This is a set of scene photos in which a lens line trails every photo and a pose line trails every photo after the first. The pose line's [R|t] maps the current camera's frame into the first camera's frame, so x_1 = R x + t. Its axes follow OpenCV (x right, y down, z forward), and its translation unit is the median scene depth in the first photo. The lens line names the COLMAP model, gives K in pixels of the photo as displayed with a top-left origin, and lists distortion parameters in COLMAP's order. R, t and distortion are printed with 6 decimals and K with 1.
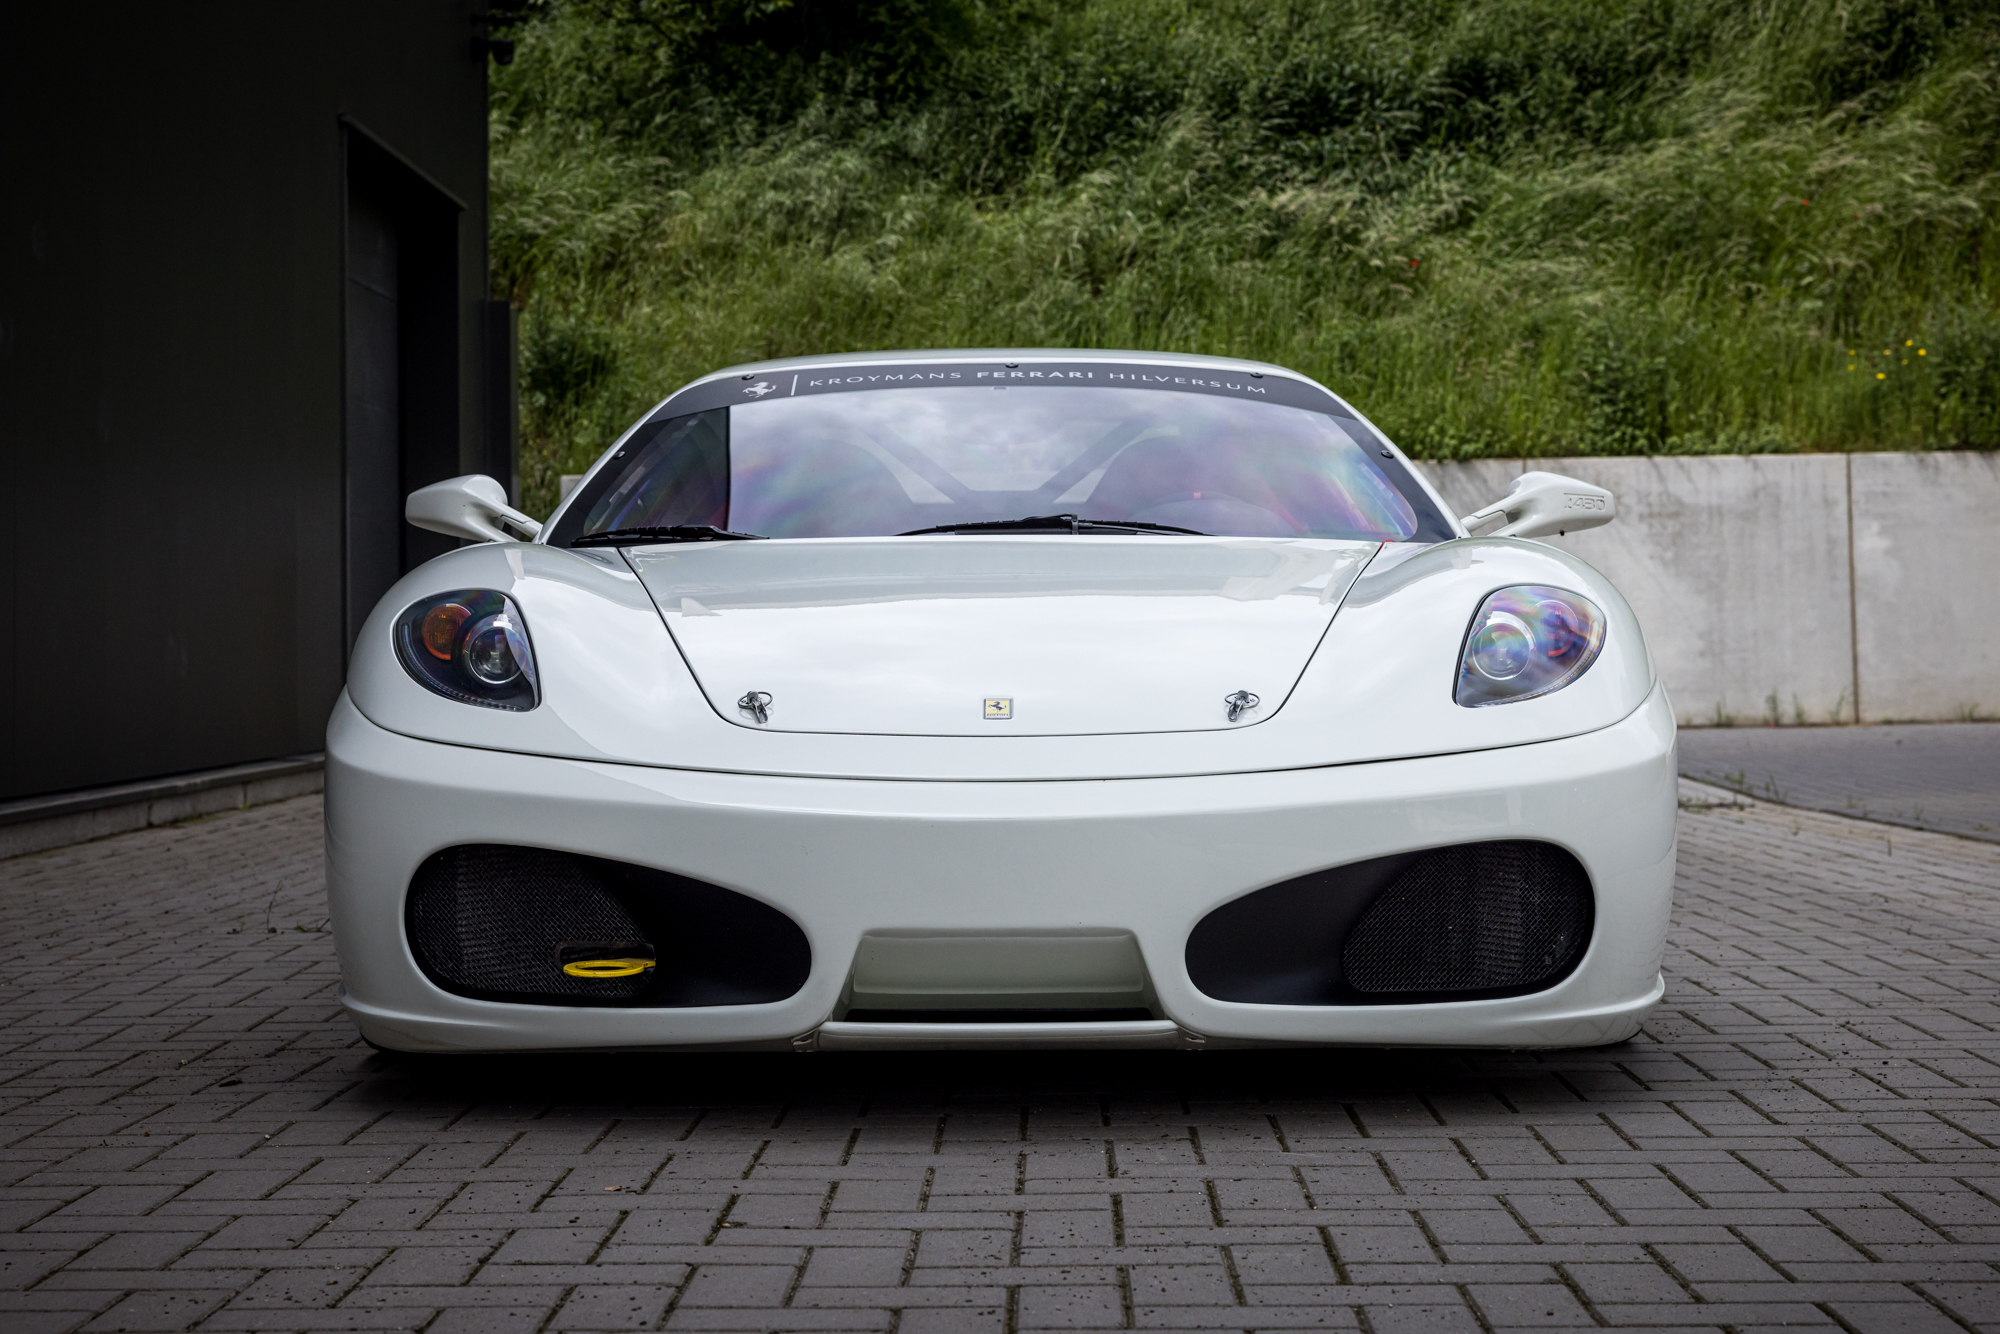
lens RADIAL K [[3229.0, 0, 1000.0], [0, 3229.0, 421.2], [0, 0, 1]] dist [-0.008322, -0.065038]
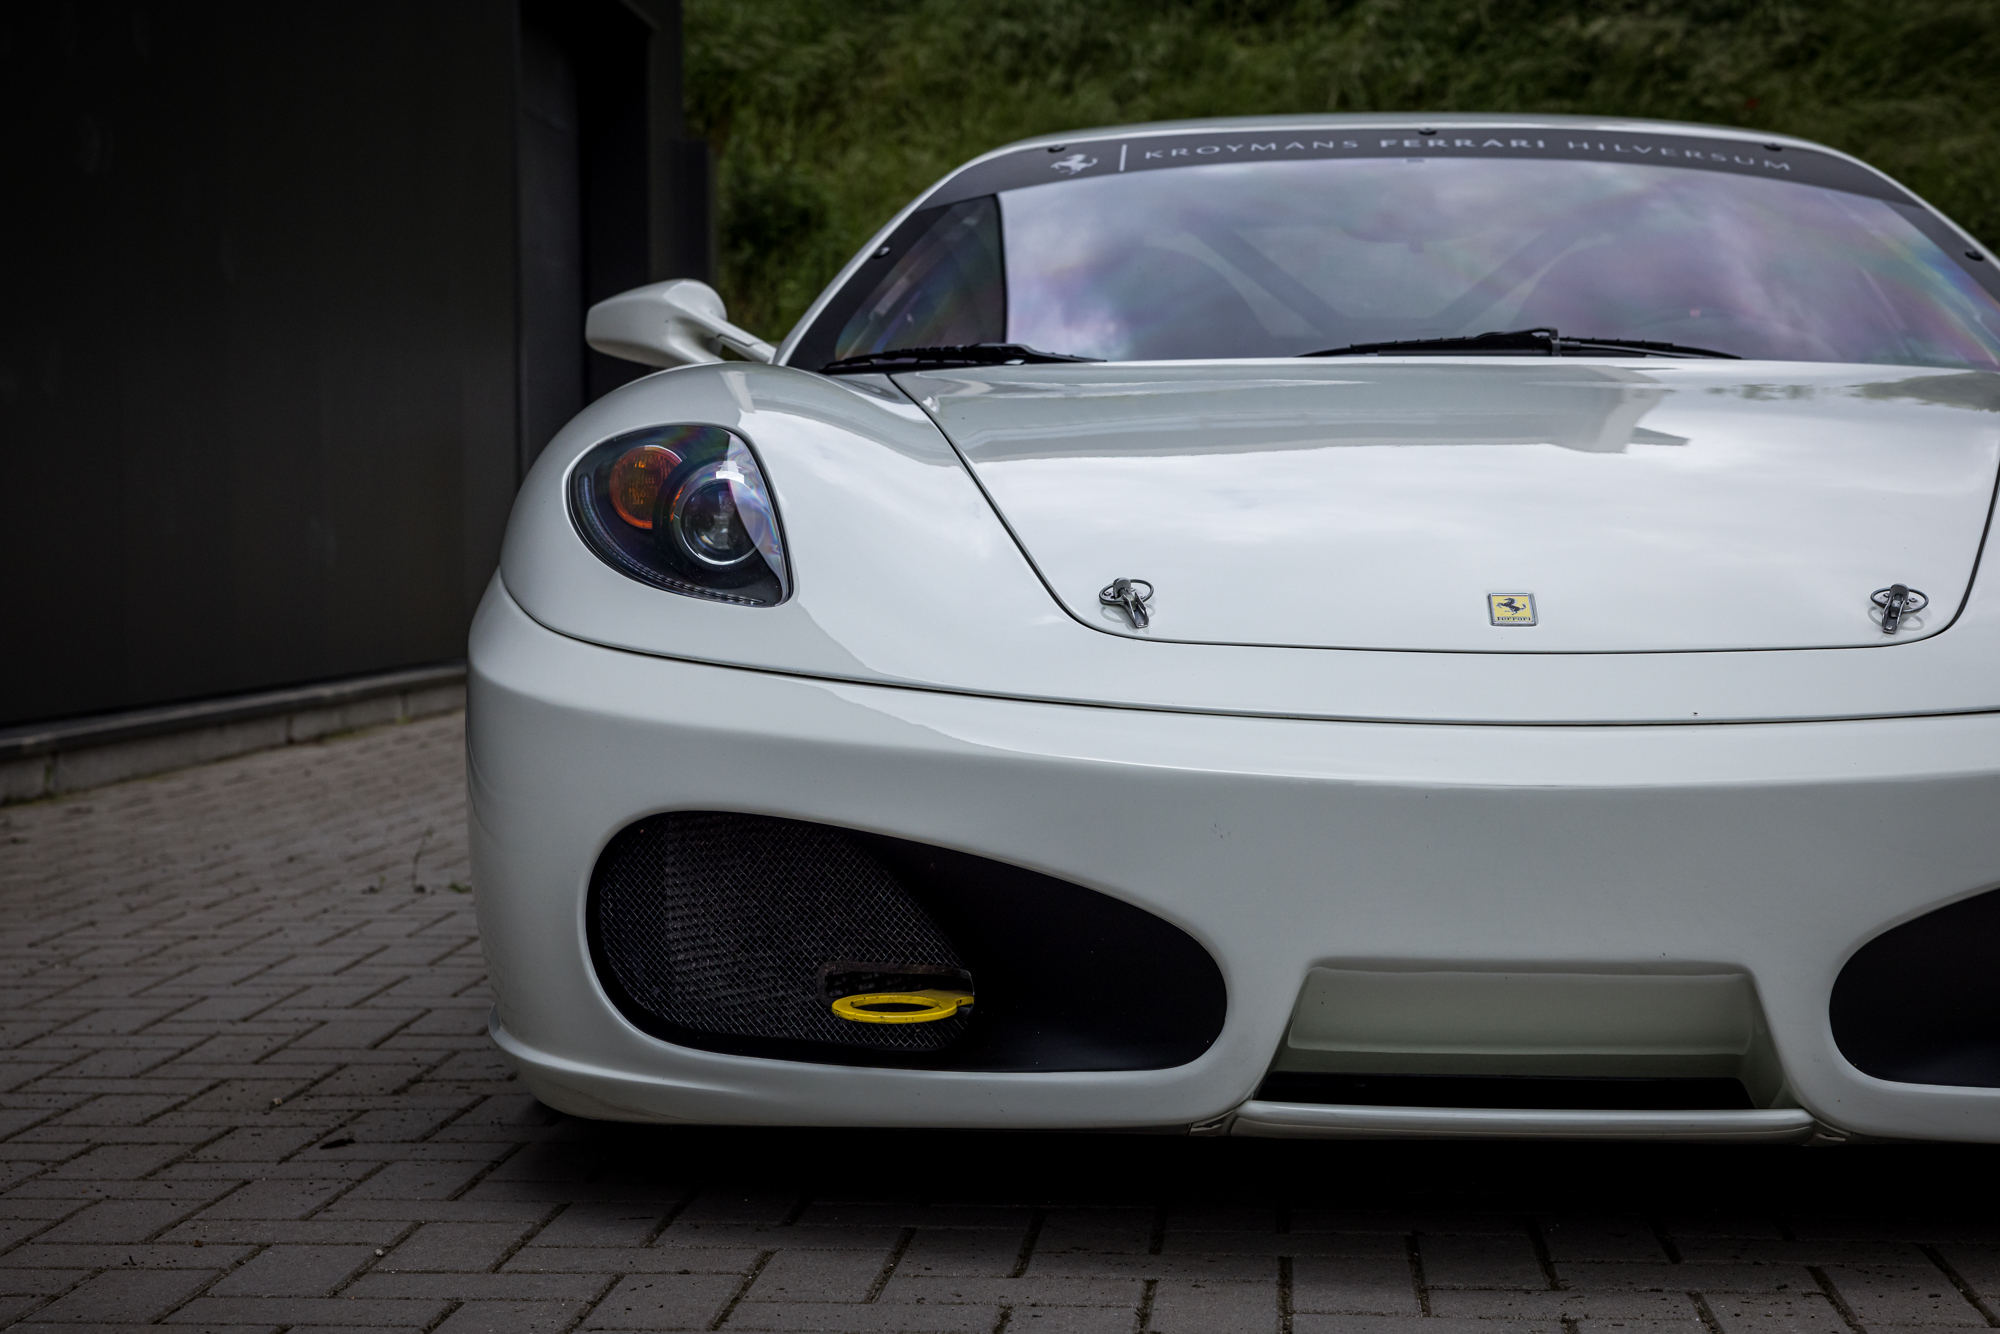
lens RADIAL K [[3563.4, 0, 1000.0], [0, 3563.4, 667.0], [0, 0, 1]] dist [-0.008414, -0.027750]
pose [[0.997679, 0.011097, -0.067179, -0.032192], [-0.004083, 0.994604, 0.103660, 0.016977], [0.067967, -0.103146, 0.992341, 0.179315]]
